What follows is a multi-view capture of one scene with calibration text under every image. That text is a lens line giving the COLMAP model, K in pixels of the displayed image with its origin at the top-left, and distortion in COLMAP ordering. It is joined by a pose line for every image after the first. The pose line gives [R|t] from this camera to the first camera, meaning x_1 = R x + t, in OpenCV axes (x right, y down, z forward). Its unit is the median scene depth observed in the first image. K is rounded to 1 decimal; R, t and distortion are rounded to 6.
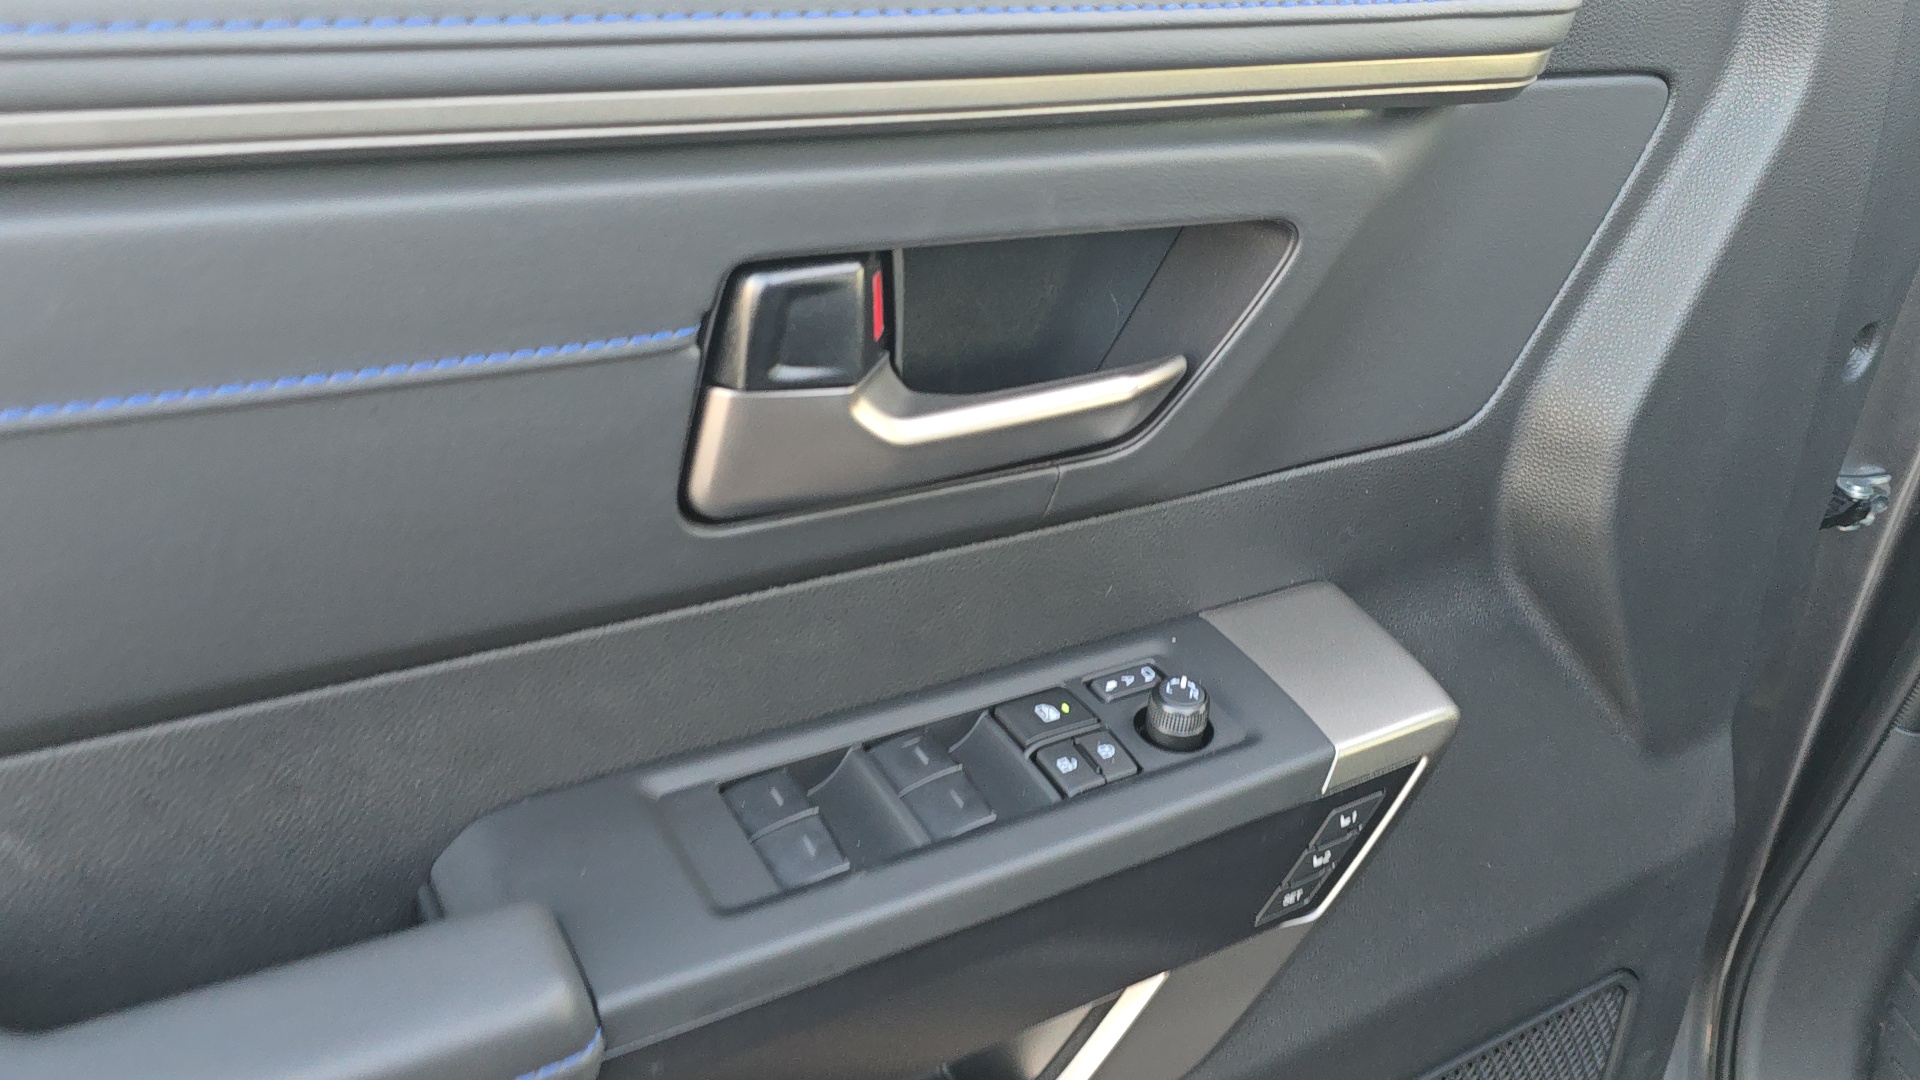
lens RADIAL K [[1564.1, 0, 954.7], [0, 1564.1, 531.8], [0, 0, 1]] dist [0.002298, 0.009415]
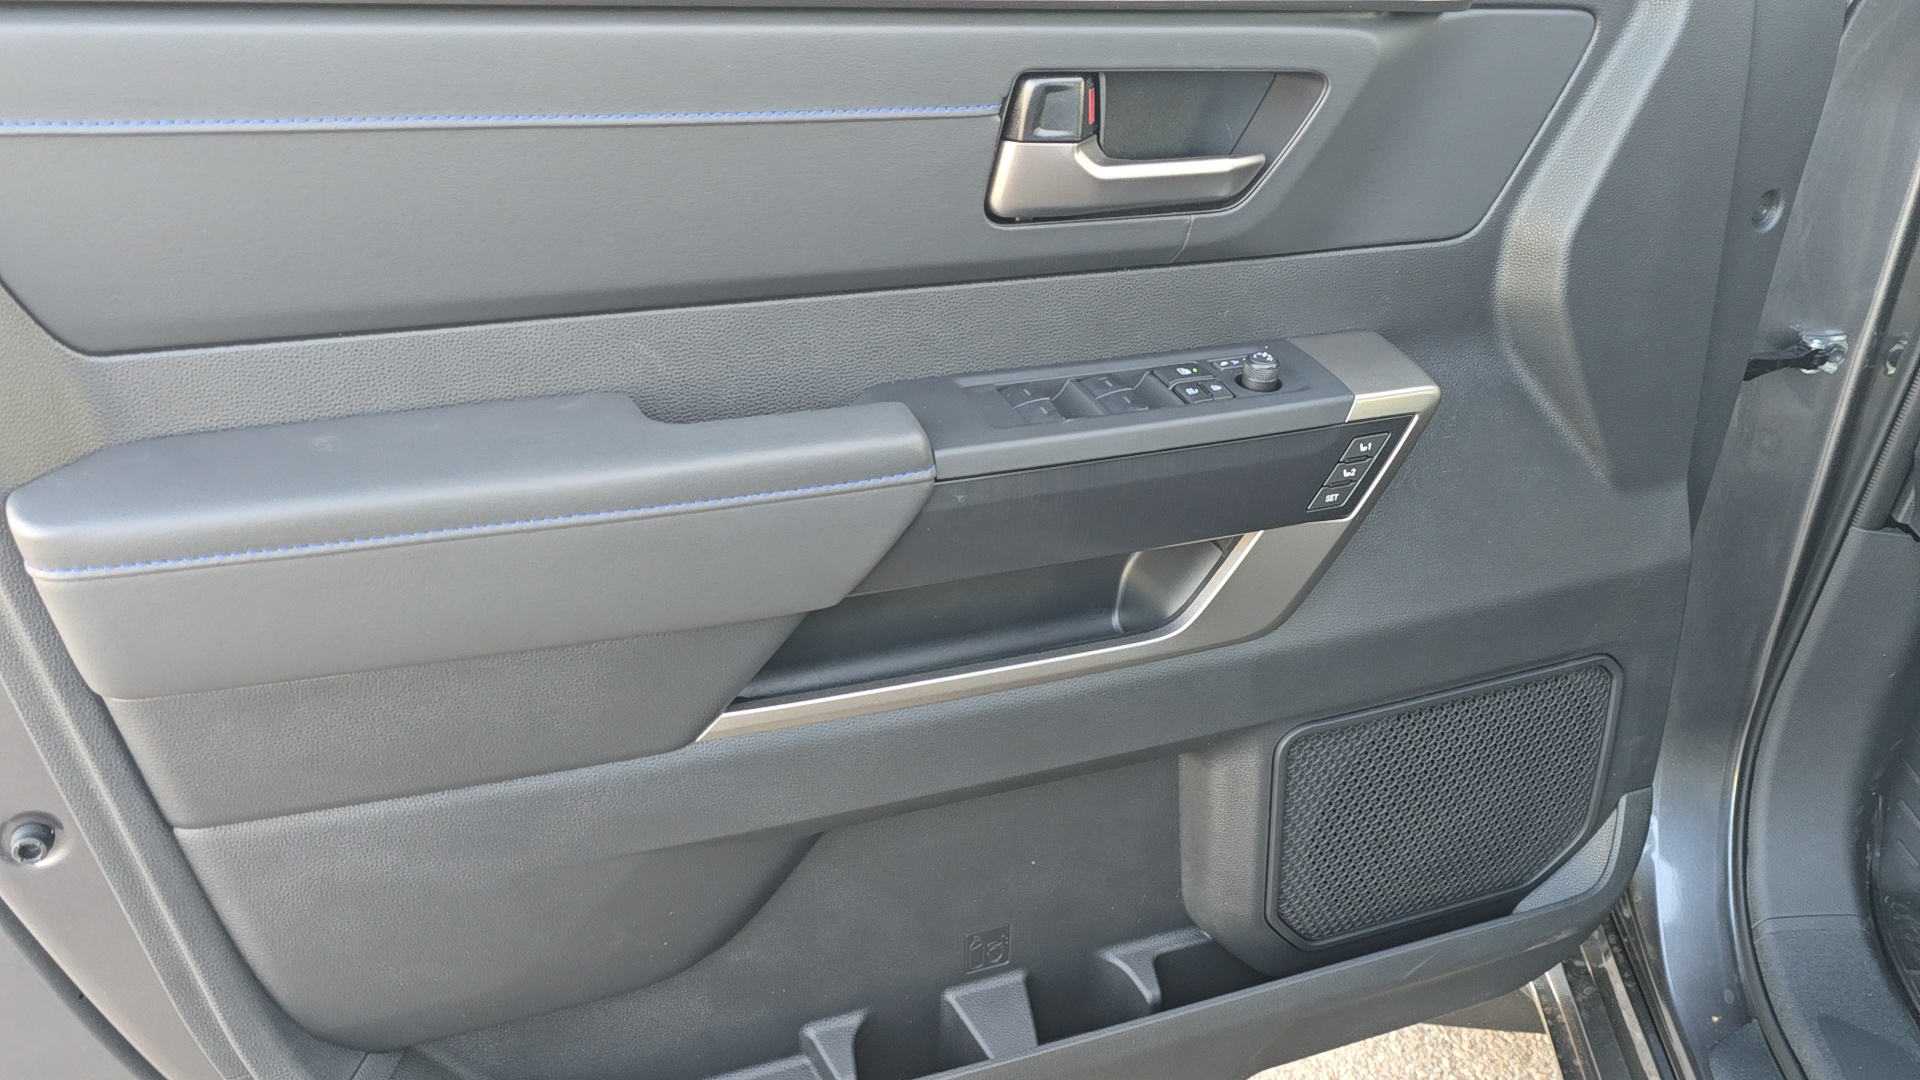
lens RADIAL K [[1564.1, 0, 966.8], [0, 1564.1, 546.2], [0, 0, 1]] dist [0.002298, 0.009415]
pose [[0.989326, 0.035409, -0.141349, 0.073841], [-0.041408, 0.998352, -0.039727, 0.390406], [0.139709, 0.045156, 0.989162, -0.734977]]
